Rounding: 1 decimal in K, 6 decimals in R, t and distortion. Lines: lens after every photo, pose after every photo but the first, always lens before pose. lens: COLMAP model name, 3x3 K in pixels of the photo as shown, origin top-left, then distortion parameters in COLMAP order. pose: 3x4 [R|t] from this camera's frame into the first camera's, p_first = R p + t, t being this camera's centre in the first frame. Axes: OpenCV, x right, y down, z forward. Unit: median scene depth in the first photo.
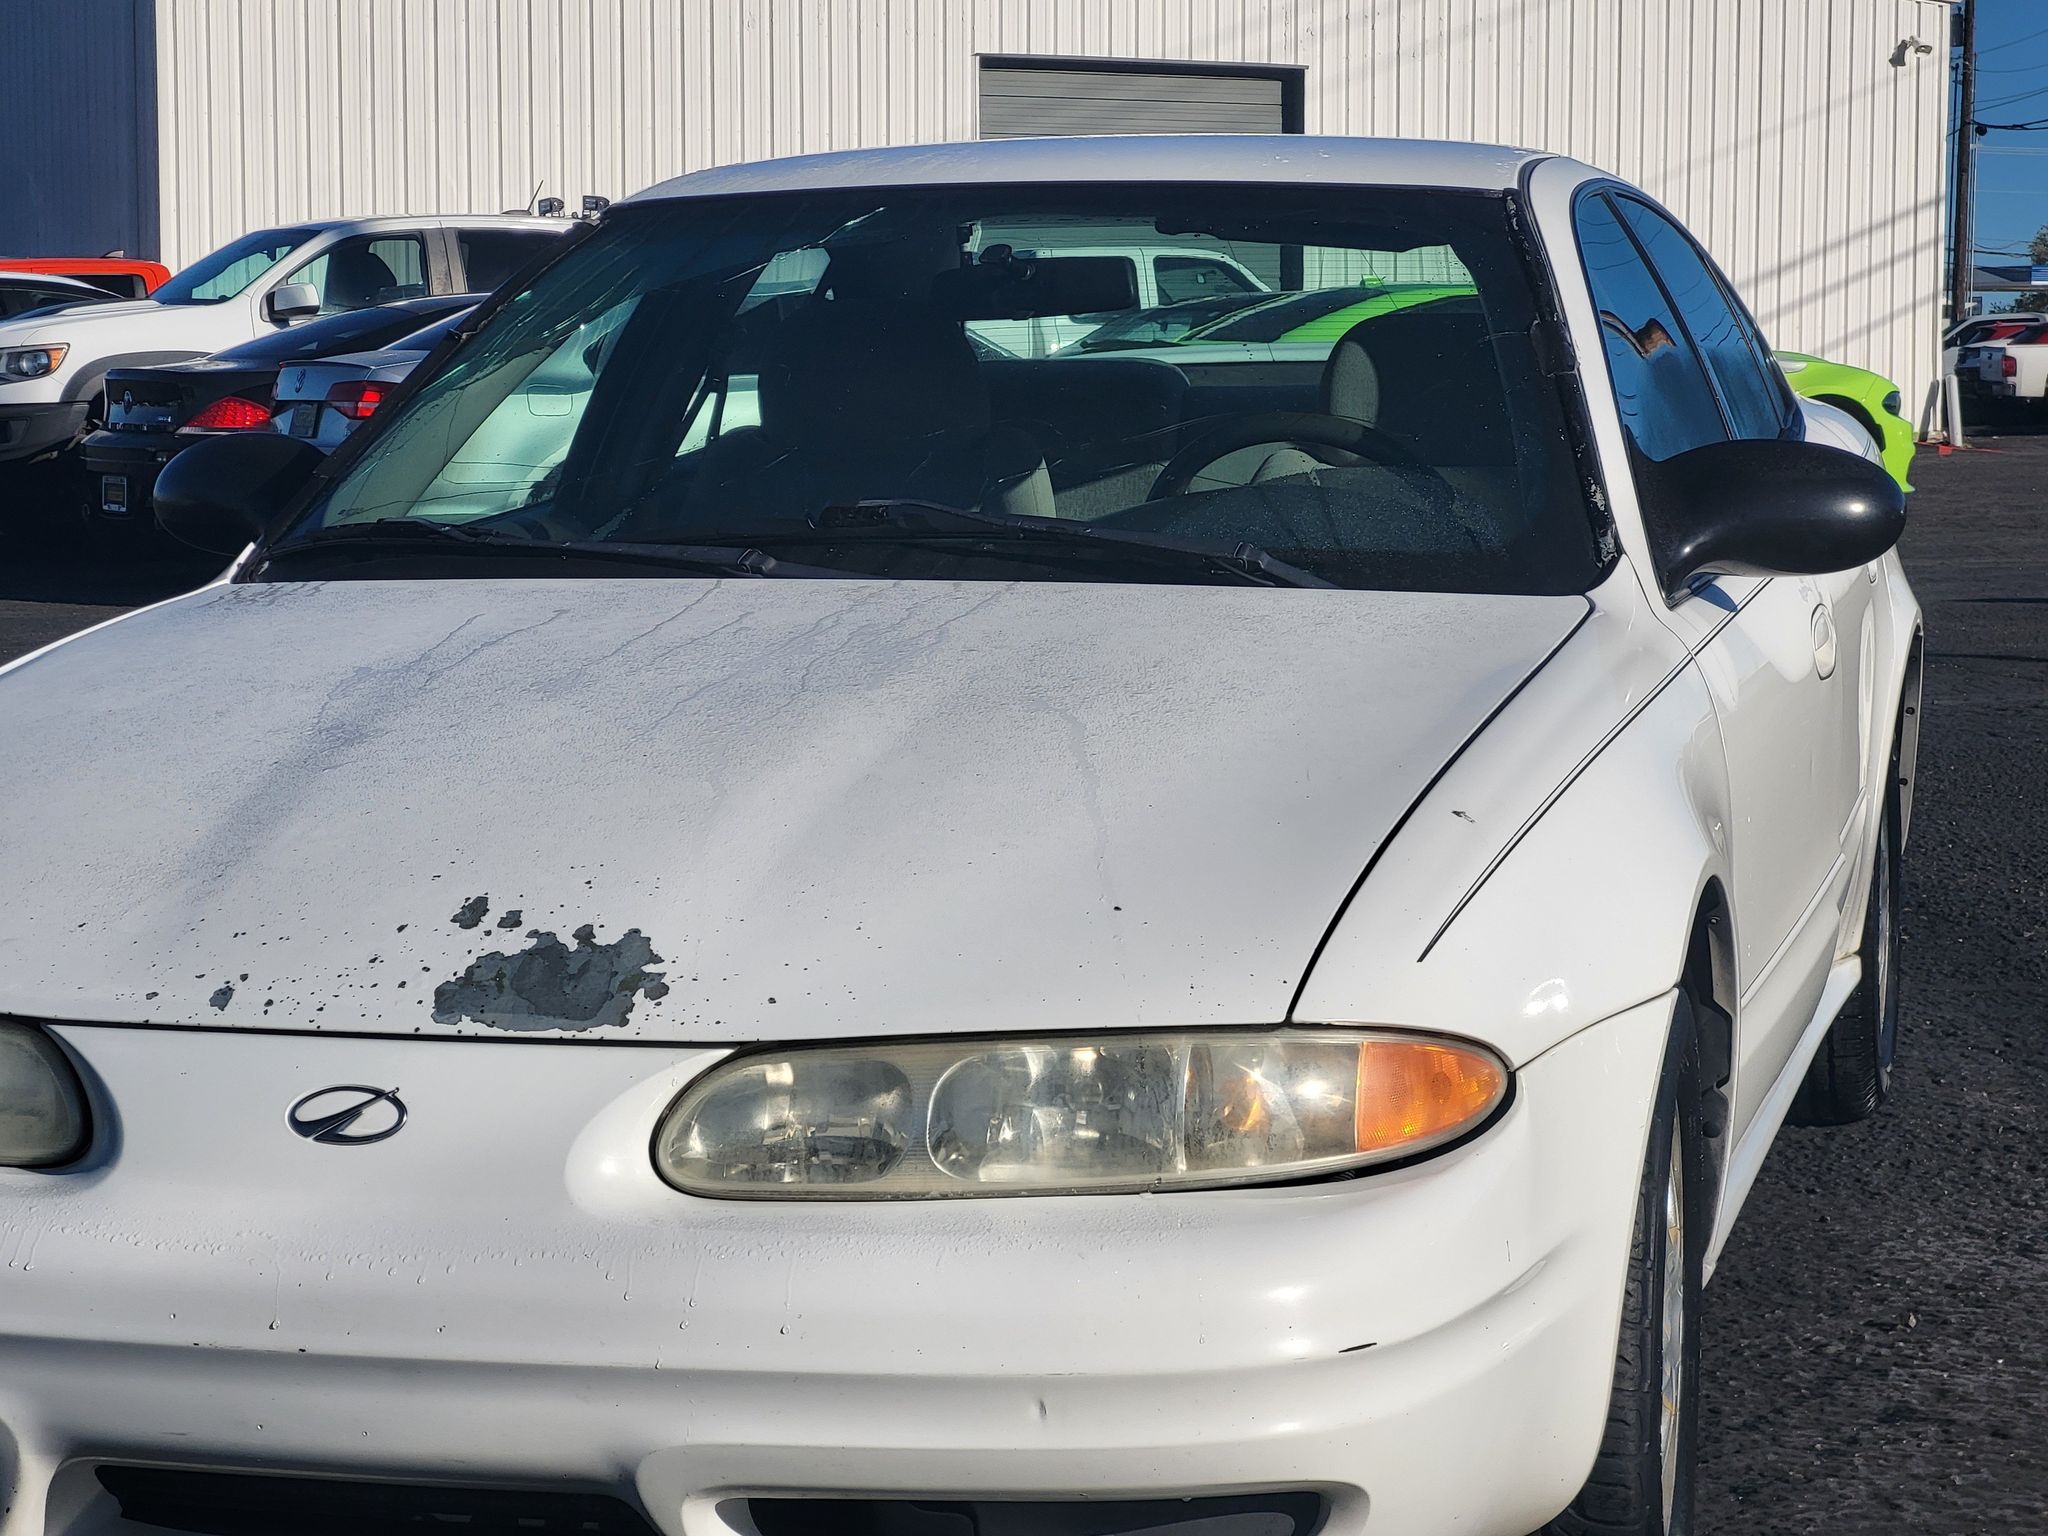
lens RADIAL K [[4276.2, 0, 1024.0], [0, 4276.2, 768.0], [0, 0, 1]] dist [0.022979, 0.526683]
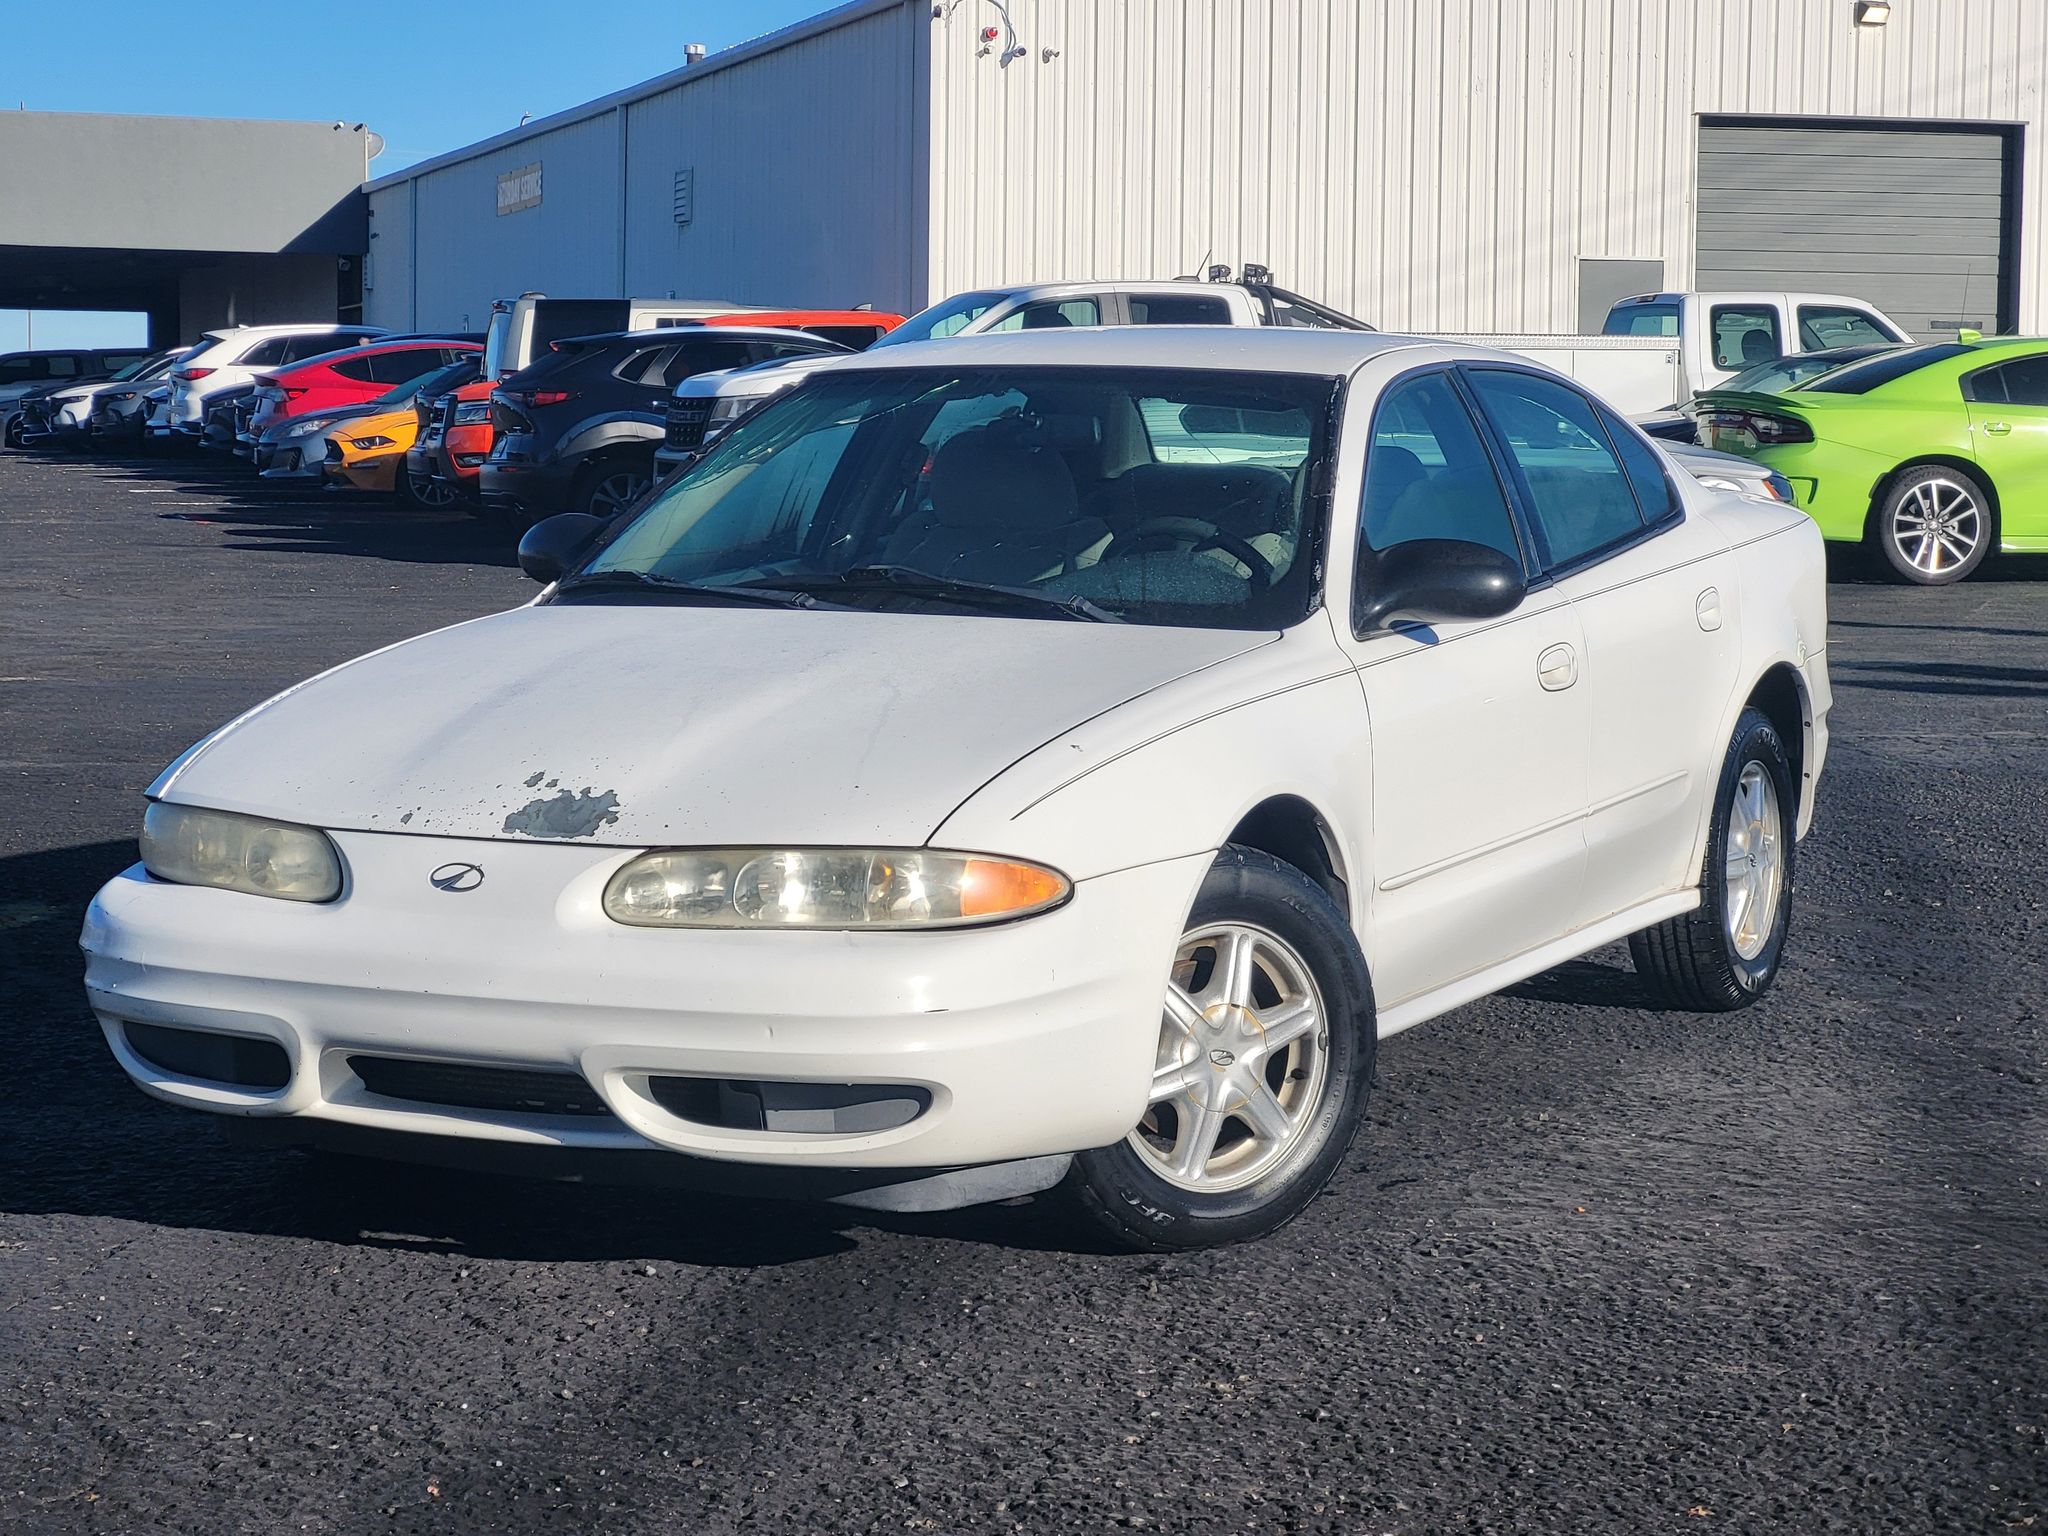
lens RADIAL K [[4276.2, 0, 1024.0], [0, 4276.2, 768.0], [0, 0, 1]] dist [0.022979, 0.526683]
pose [[0.981520, 0.028999, -0.189150, 0.456039], [-0.030248, 0.999536, -0.003717, 0.029239], [0.188954, 0.009370, 0.981941, -0.861315]]
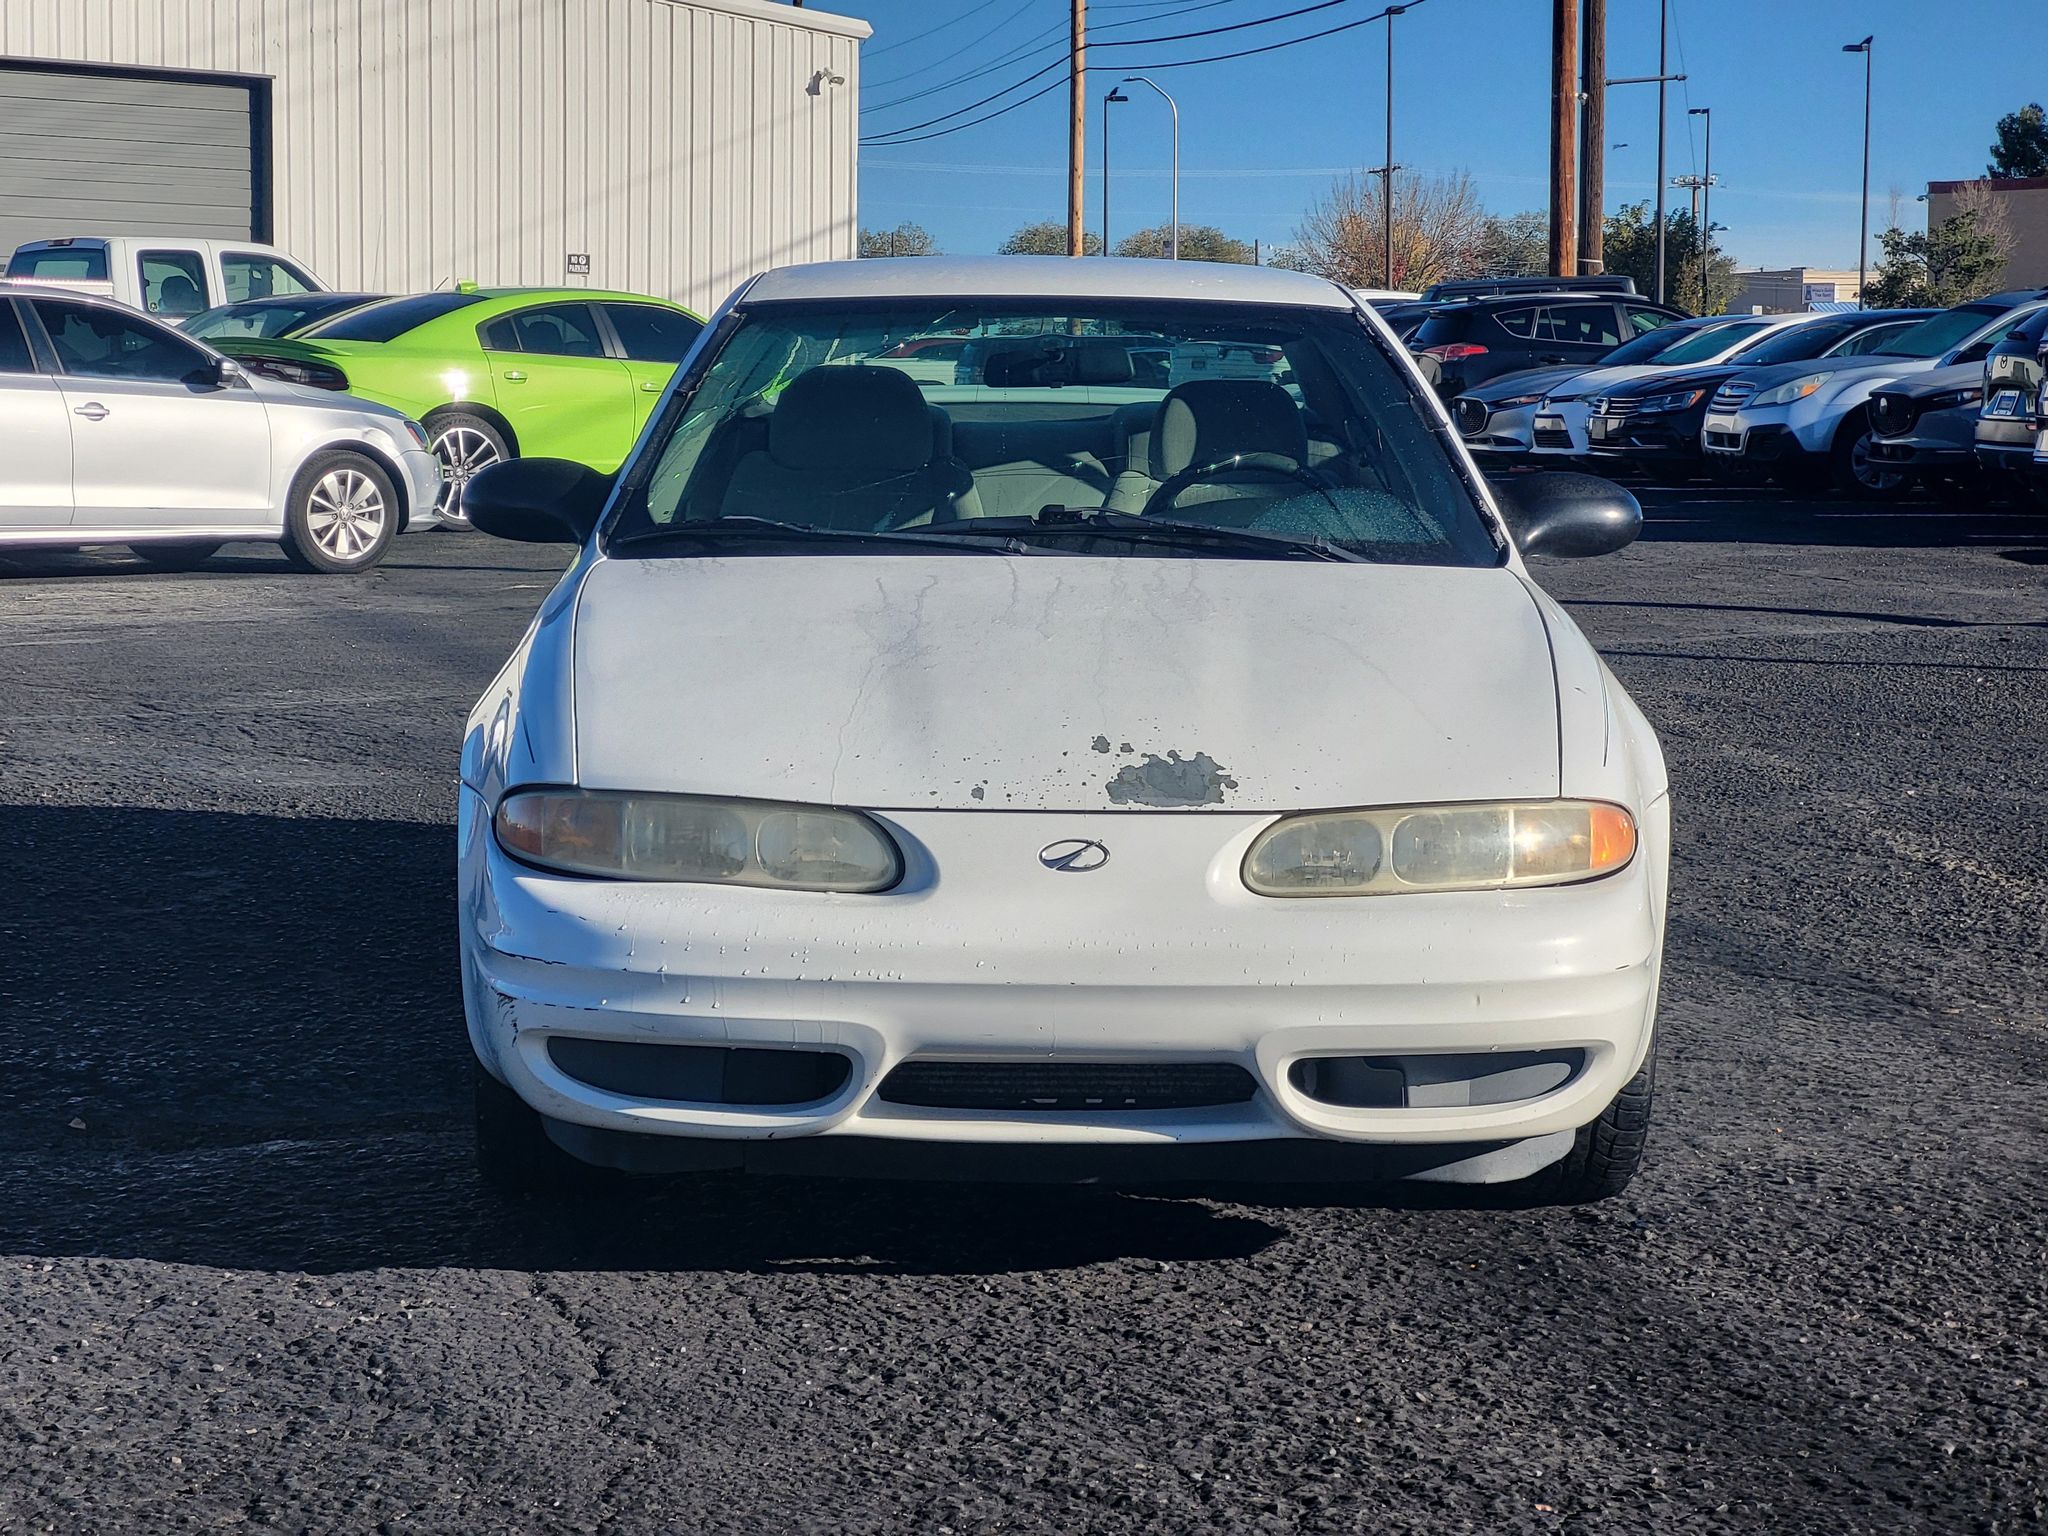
lens RADIAL K [[4197.1, 0, 1019.5], [0, 4197.1, 911.9], [0, 0, 1]] dist [0.048349, -0.201233]
pose [[0.962461, -0.019657, 0.270707, -0.632944], [0.009737, 0.999233, 0.037939, 0.036932], [-0.271245, -0.033879, 0.961914, -0.654041]]
